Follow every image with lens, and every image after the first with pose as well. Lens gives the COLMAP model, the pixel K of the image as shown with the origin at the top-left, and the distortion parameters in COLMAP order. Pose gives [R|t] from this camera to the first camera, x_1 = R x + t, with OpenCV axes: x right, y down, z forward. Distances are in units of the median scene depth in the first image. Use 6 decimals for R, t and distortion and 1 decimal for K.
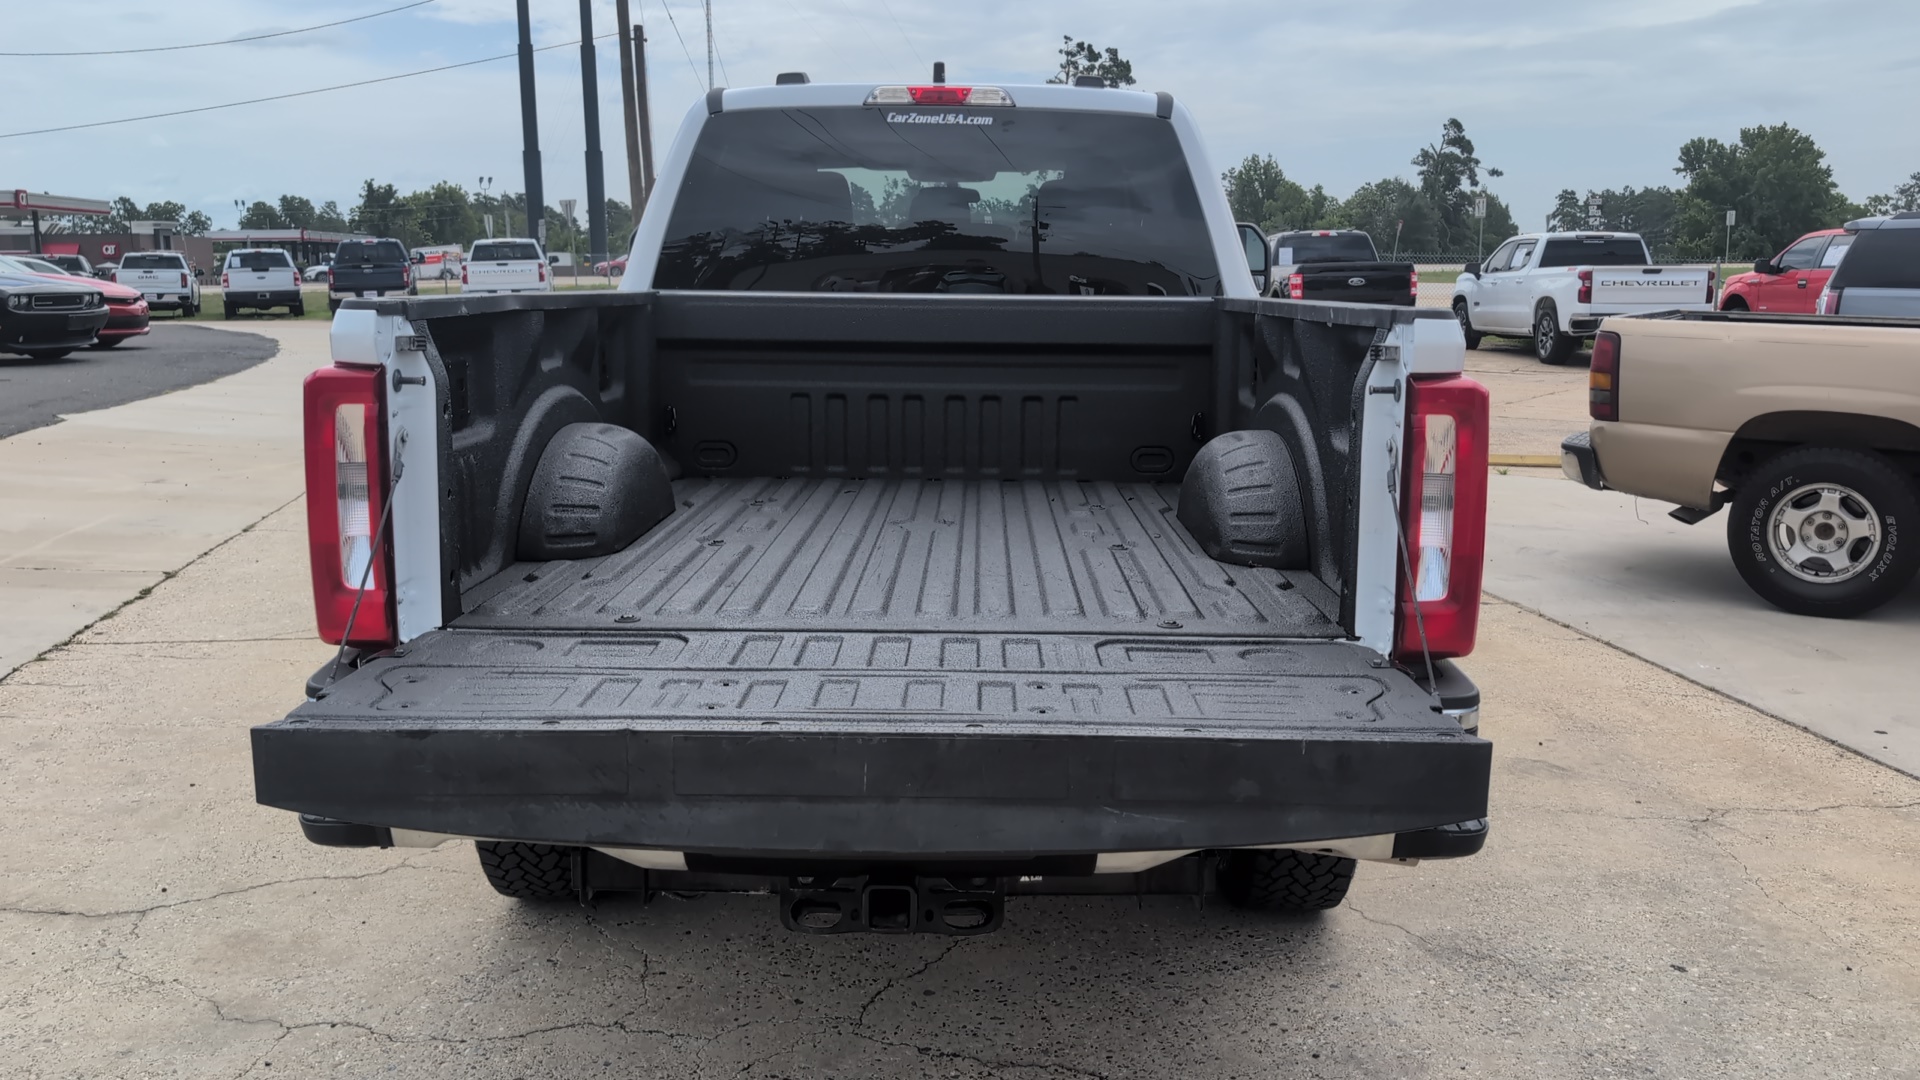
lens RADIAL K [[1611.5, 0, 970.1], [0, 1611.5, 543.2], [0, 0, 1]] dist [0.024779, -0.035144]
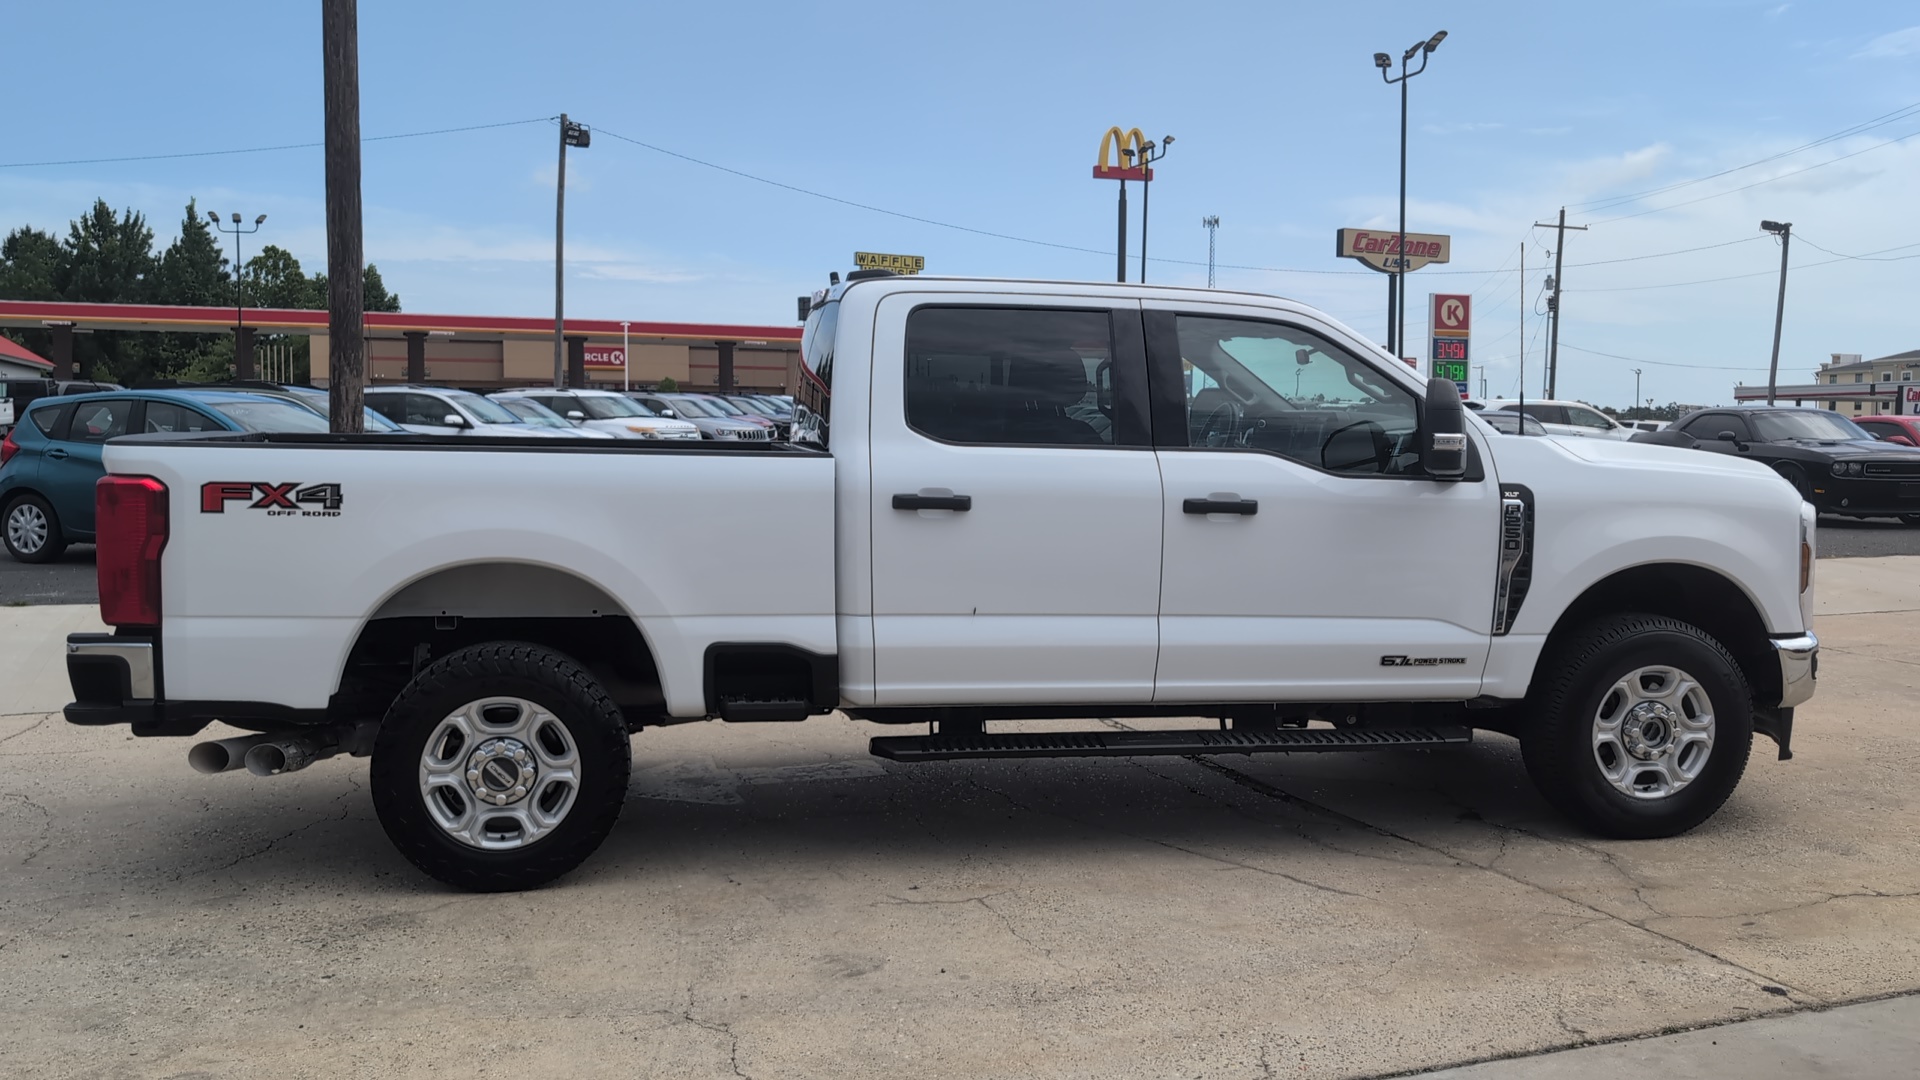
lens RADIAL K [[1611.5, 0, 976.3], [0, 1611.5, 577.4], [0, 0, 1]] dist [0.024779, -0.035144]
pose [[0.195969, 0.092819, -0.976207, 1.392837], [-0.175462, 0.982763, 0.058219, -0.161387], [0.964784, 0.159879, 0.208877, 0.946819]]
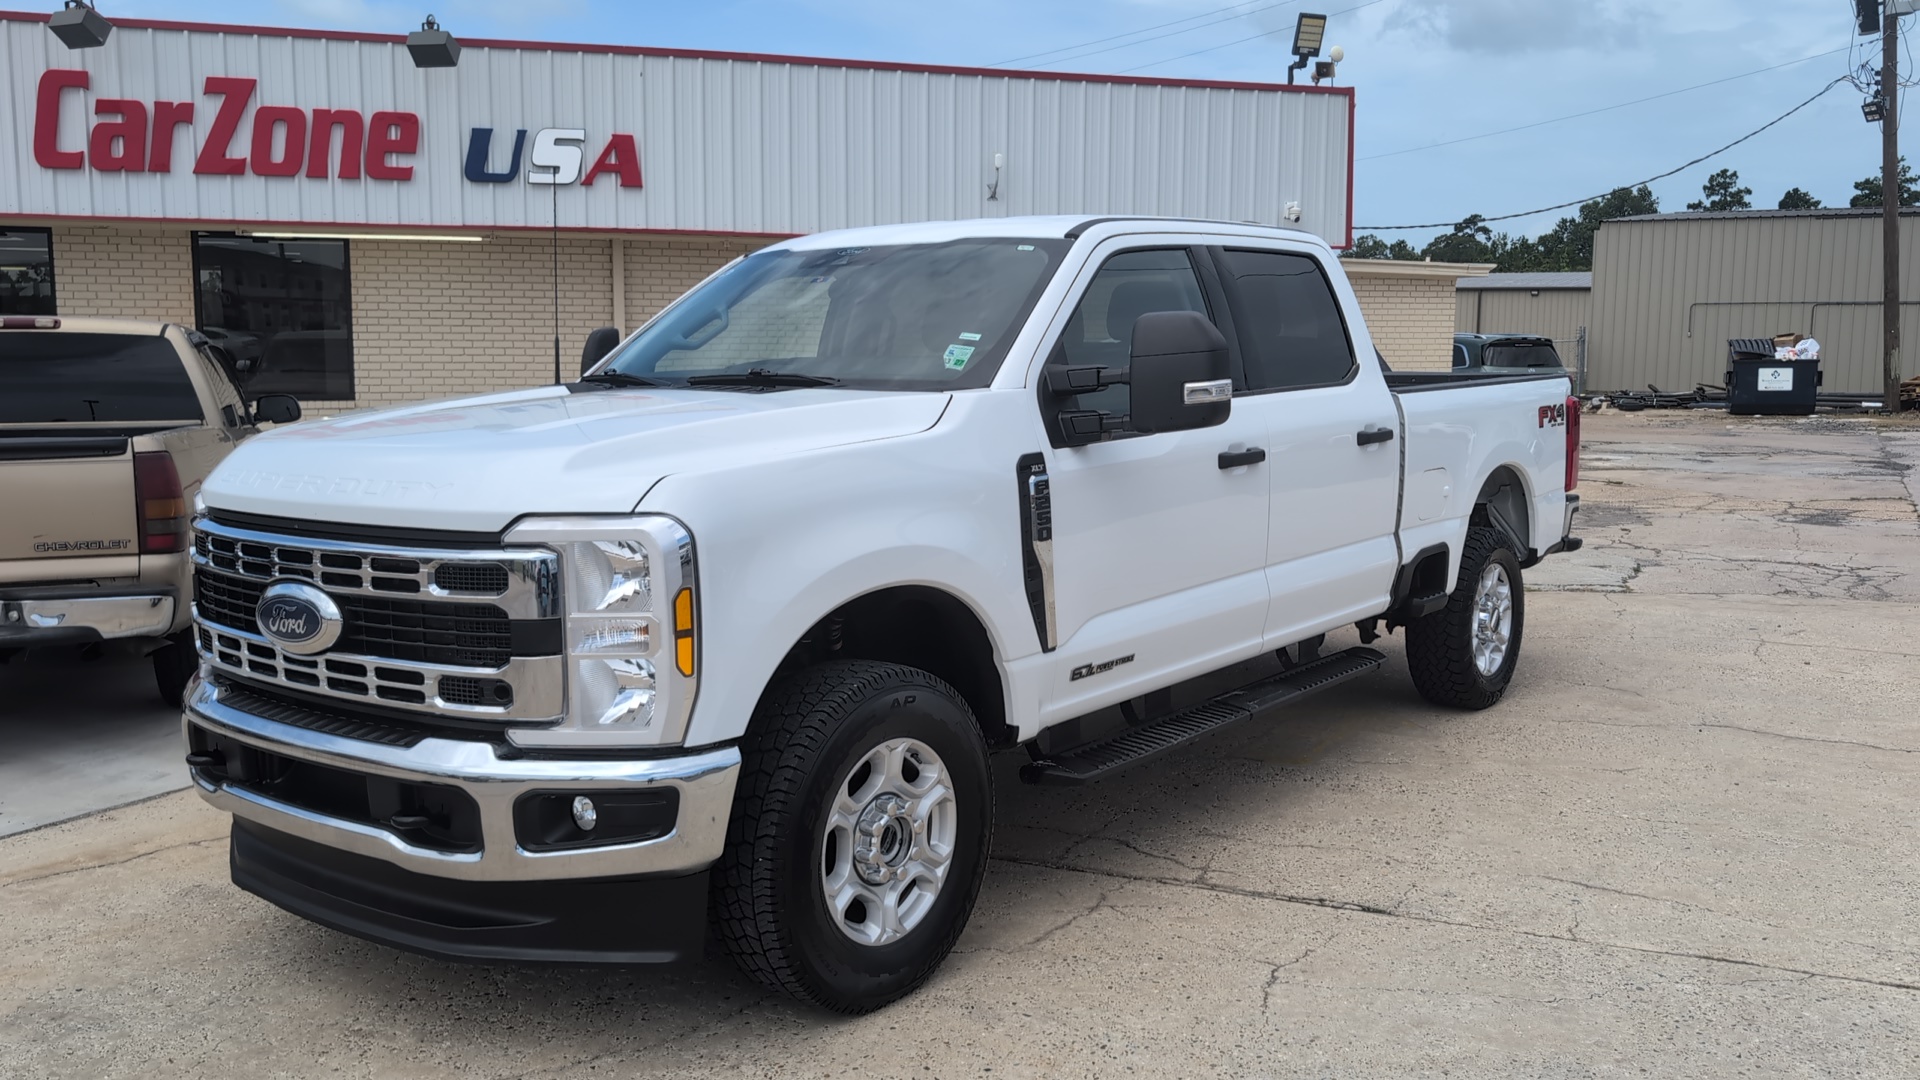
lens RADIAL K [[1611.5, 0, 969.0], [0, 1611.5, 534.5], [0, 0, 1]] dist [0.024779, -0.035144]
pose [[-0.795206, -0.068756, 0.602428, -0.795765], [0.106980, 0.962053, 0.251015, -0.439440], [-0.596827, 0.264056, -0.757675, 2.392378]]
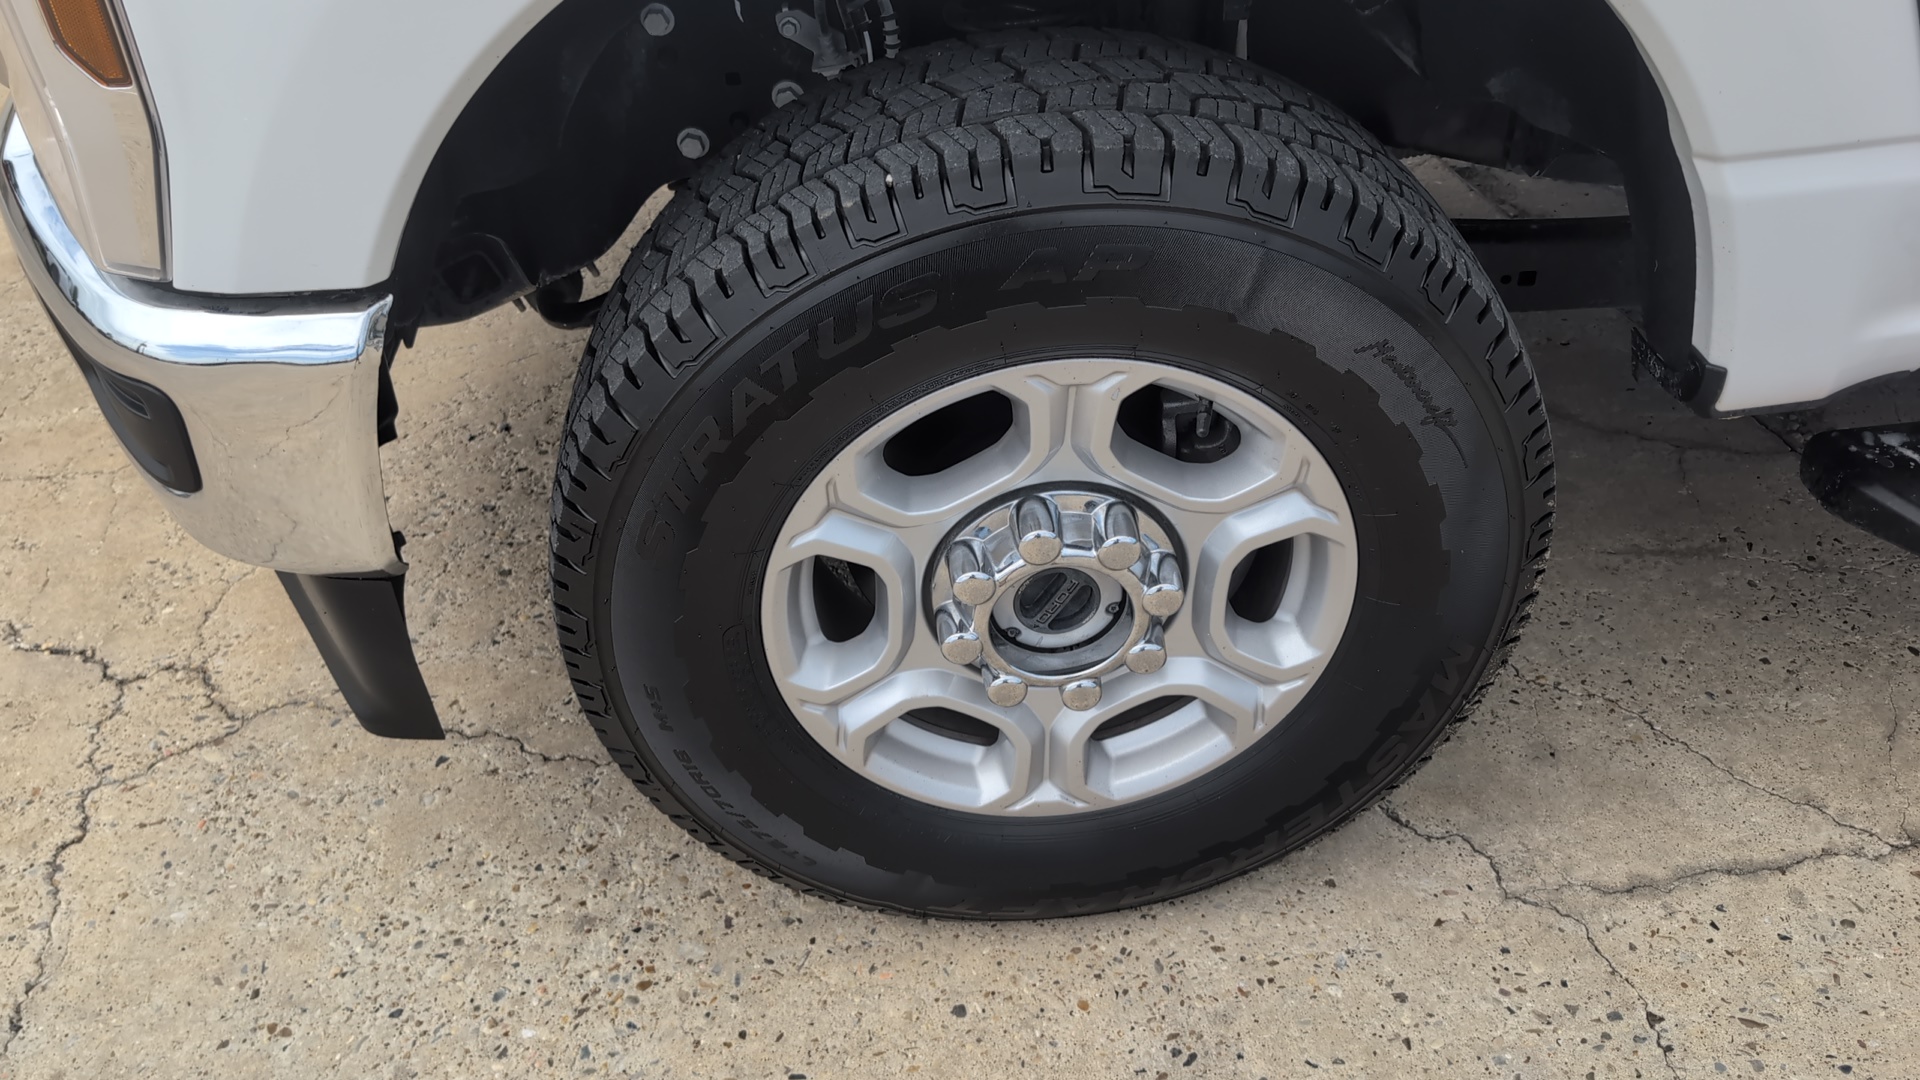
lens RADIAL K [[1611.5, 0, 961.4], [0, 1611.5, 540.9], [0, 0, 1]] dist [0.024779, -0.035144]
pose [[-0.097367, -0.623874, 0.775436, -0.469794], [0.223316, 0.745576, 0.627891, -0.267565], [-0.969871, 0.234303, 0.066727, 1.789094]]
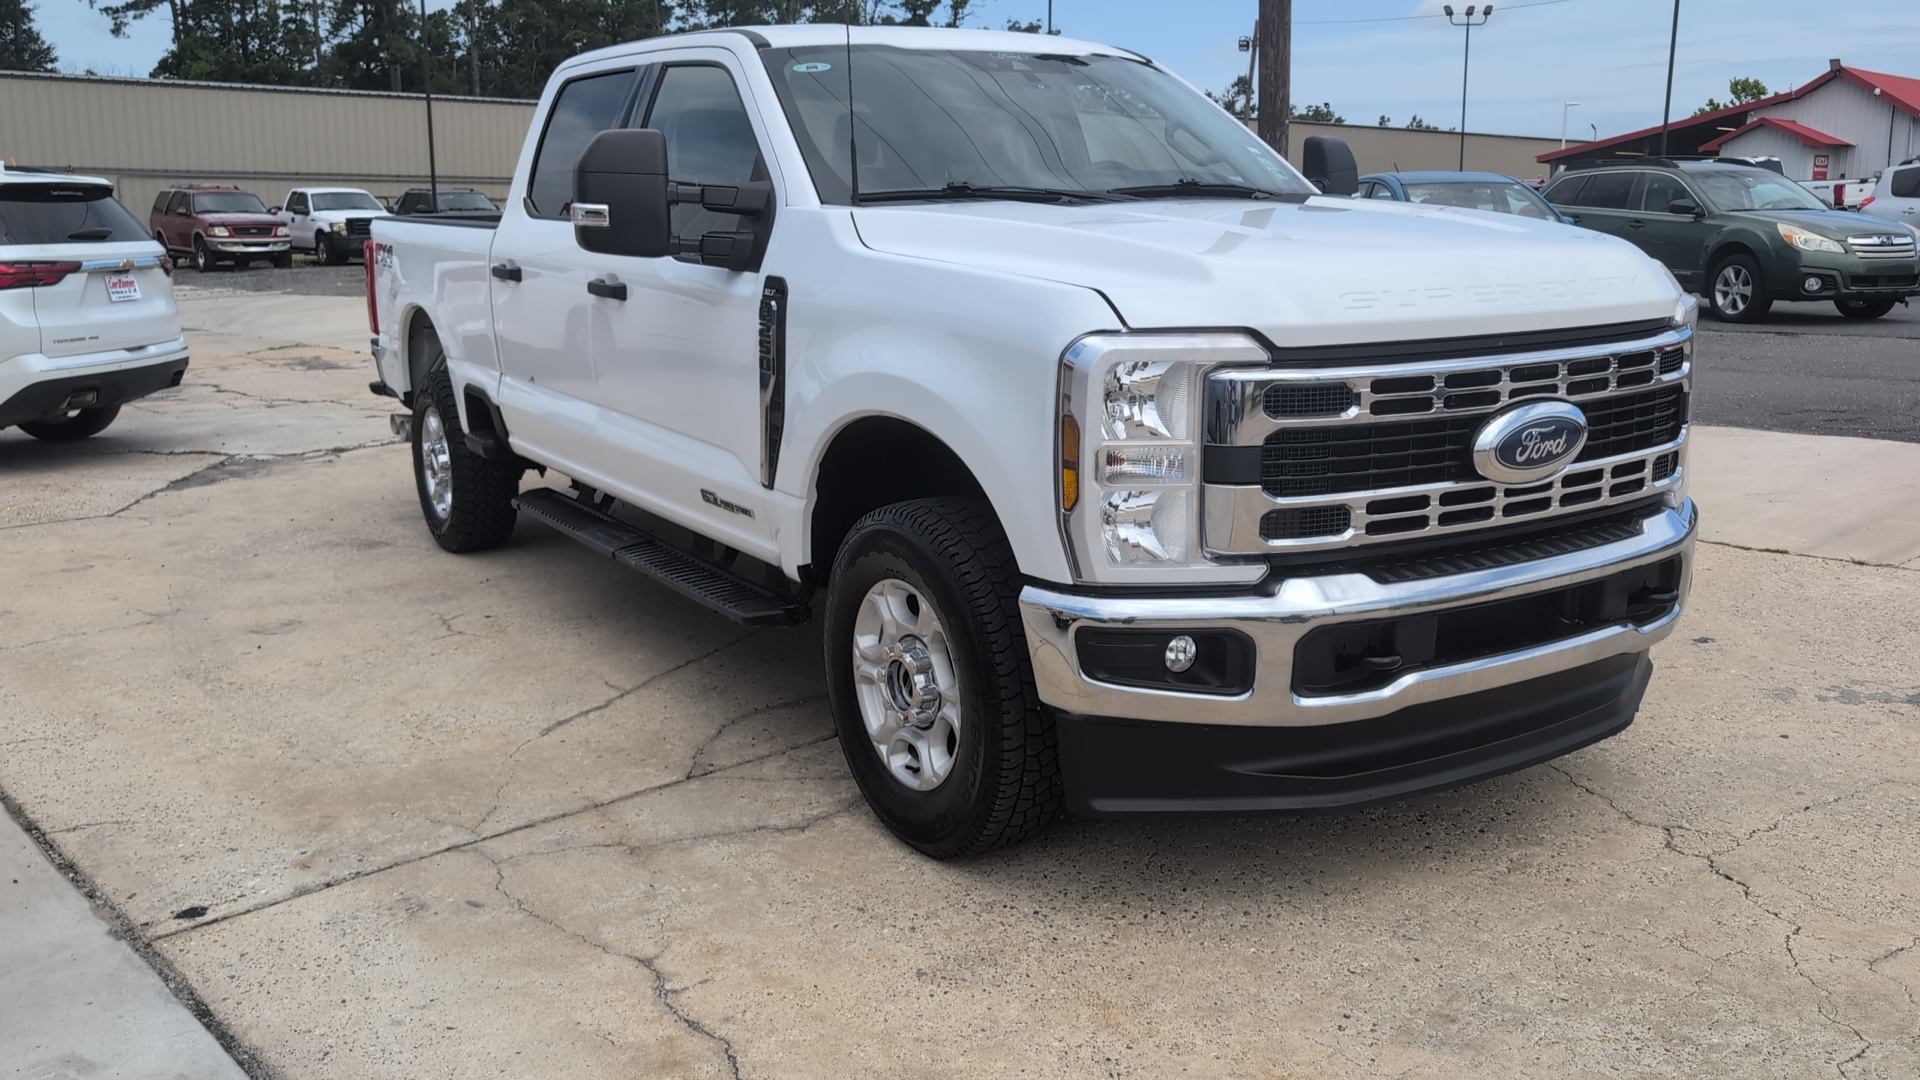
lens RADIAL K [[1611.5, 0, 964.7], [0, 1611.5, 549.6], [0, 0, 1]] dist [0.024779, -0.035144]
pose [[-0.841250, 0.117436, -0.527738, 0.613492], [-0.087242, 0.933845, 0.346876, -0.416679], [0.533561, 0.337850, -0.775351, 2.438751]]
